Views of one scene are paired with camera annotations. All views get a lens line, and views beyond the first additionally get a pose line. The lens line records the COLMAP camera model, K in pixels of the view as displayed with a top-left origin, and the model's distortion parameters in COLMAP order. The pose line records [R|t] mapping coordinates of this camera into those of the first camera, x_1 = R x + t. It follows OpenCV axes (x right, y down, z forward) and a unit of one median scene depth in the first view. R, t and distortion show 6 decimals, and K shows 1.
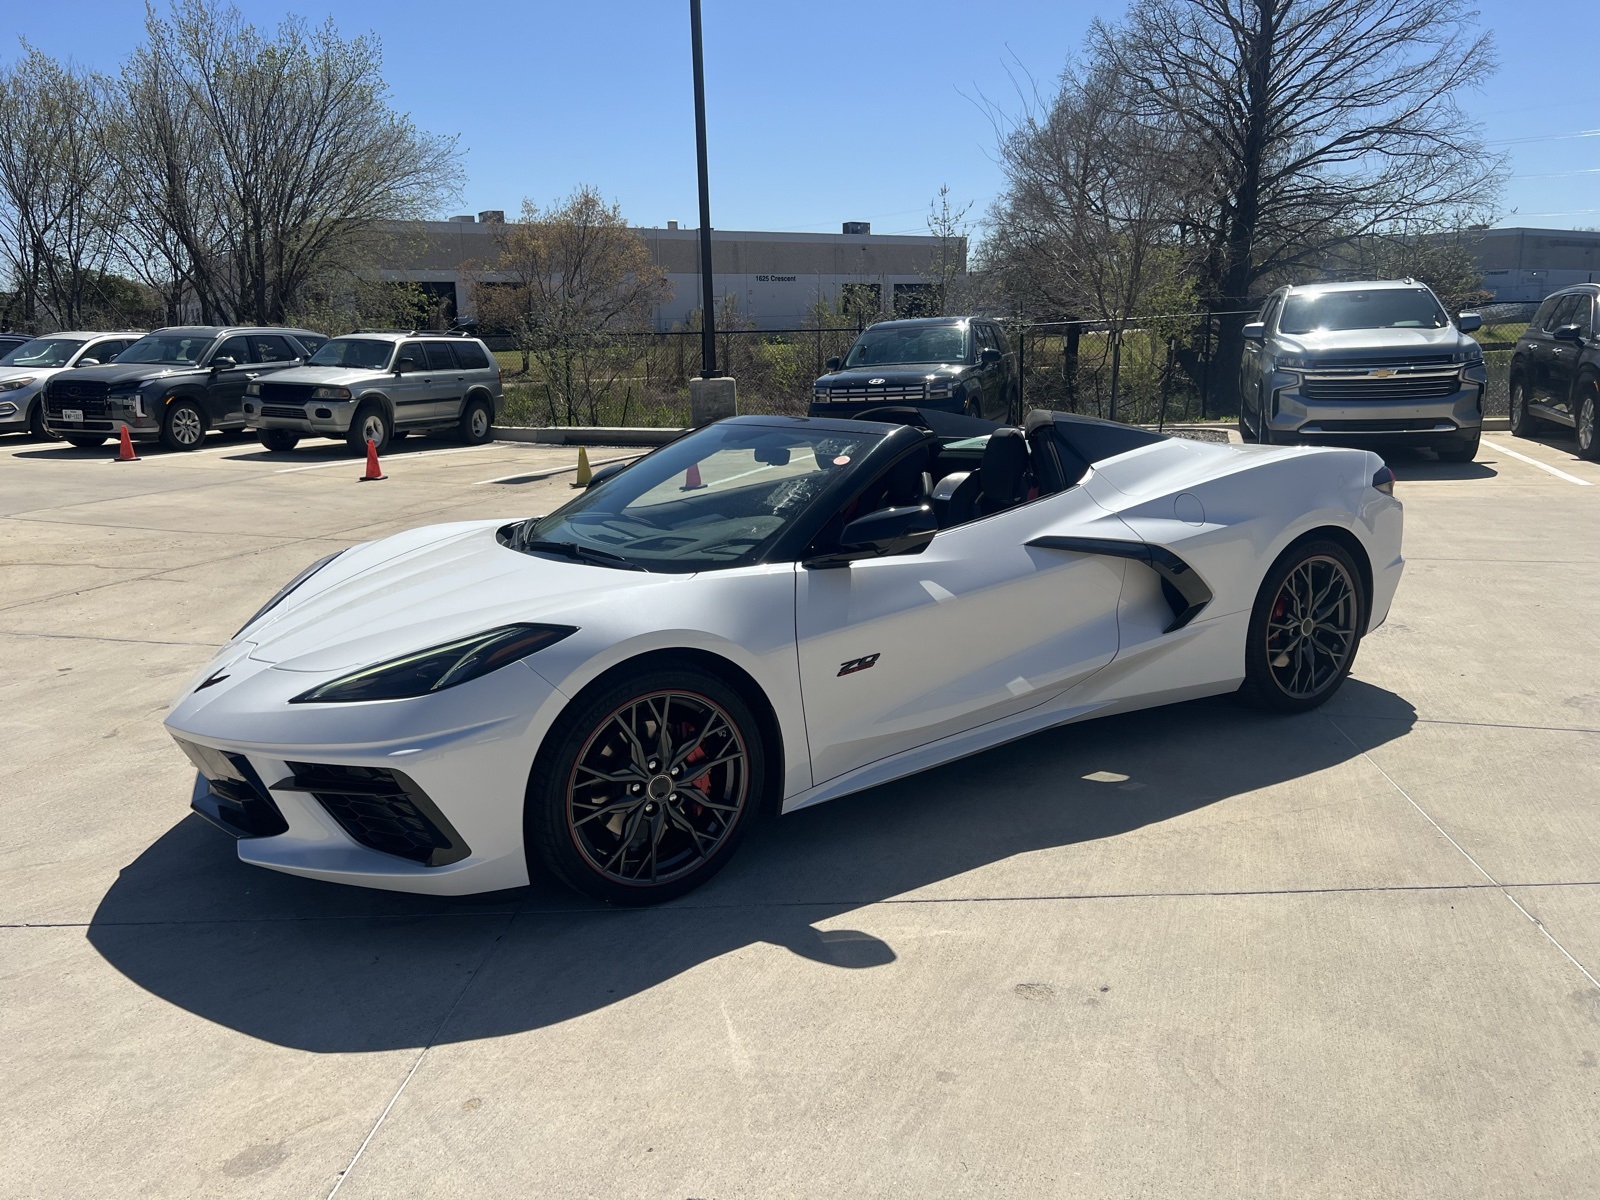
lens RADIAL K [[1200.8, 0, 794.8], [0, 1200.8, 596.1], [0, 0, 1]] dist [0.055483, -0.077925]
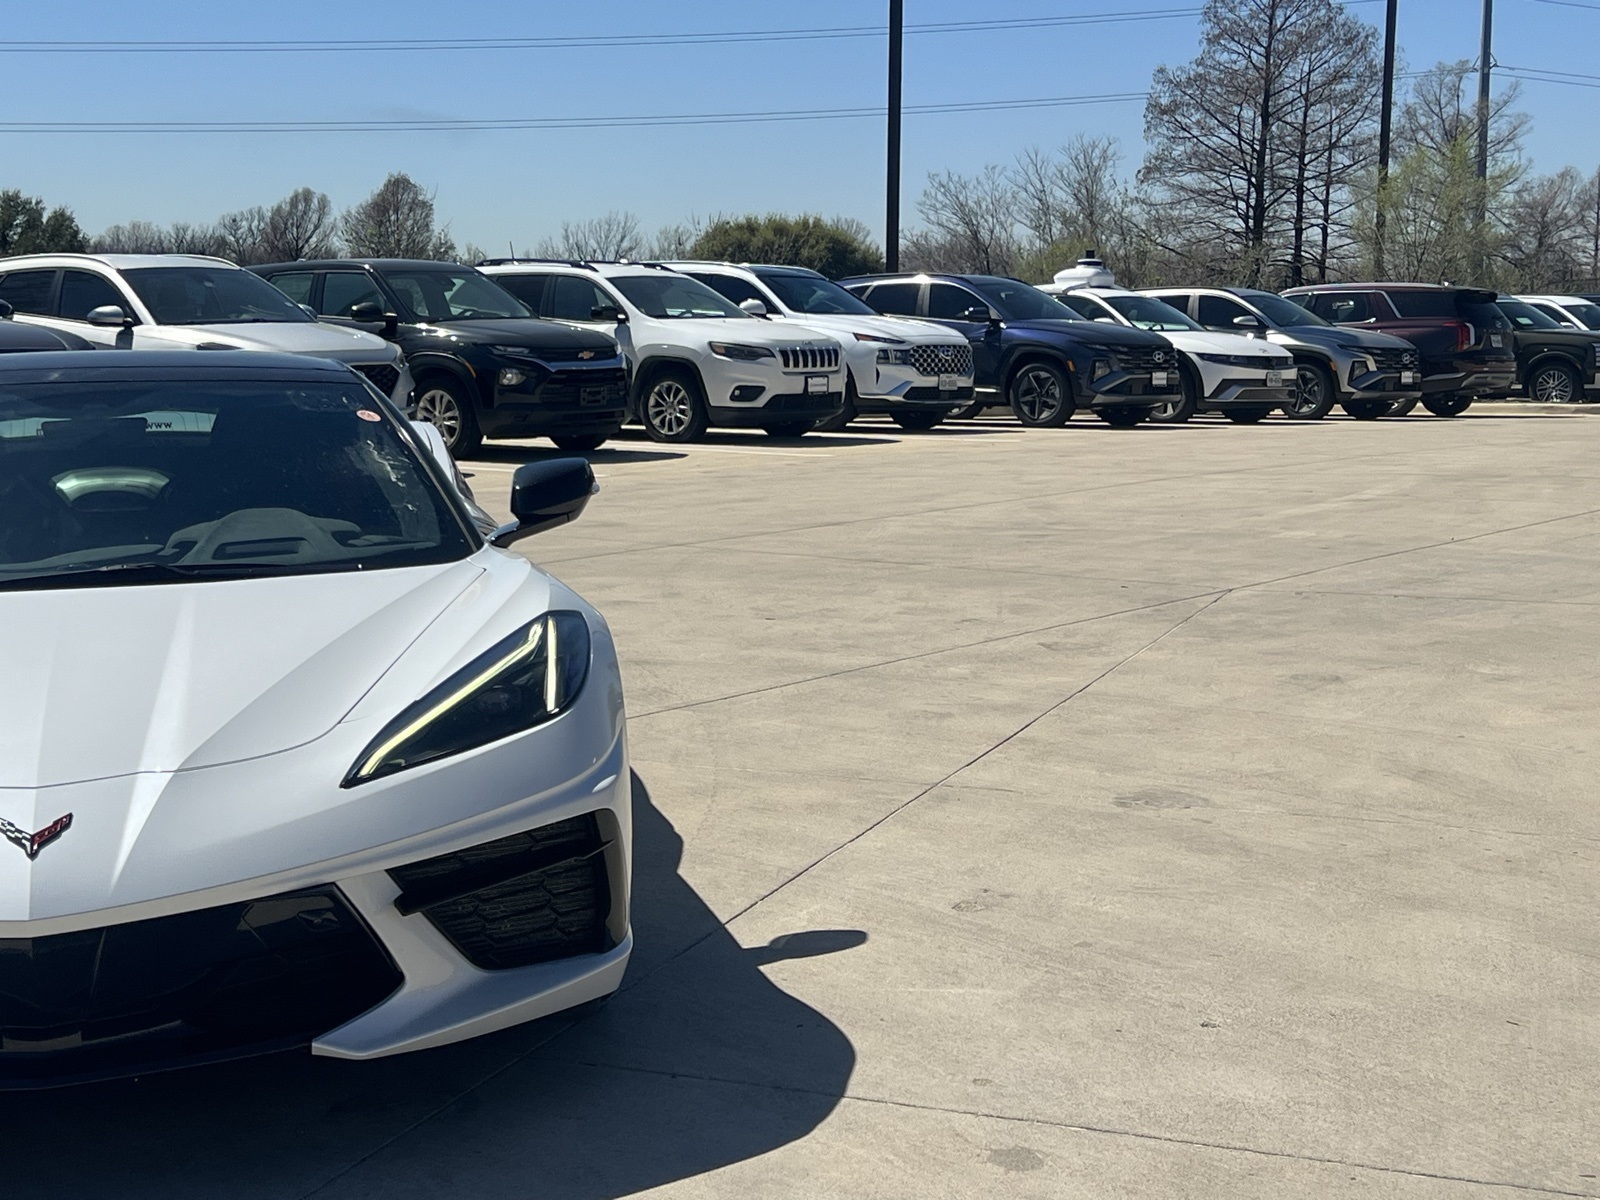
lens RADIAL K [[2461.1, 0, 791.7], [0, 2461.1, 600.3], [0, 0, 1]] dist [0.232569, -0.858014]
pose [[0.338266, -0.086207, 0.937093, -0.407152], [0.194964, 0.980610, 0.019833, 0.004469], [-0.920633, 0.175991, 0.348515, 0.091021]]
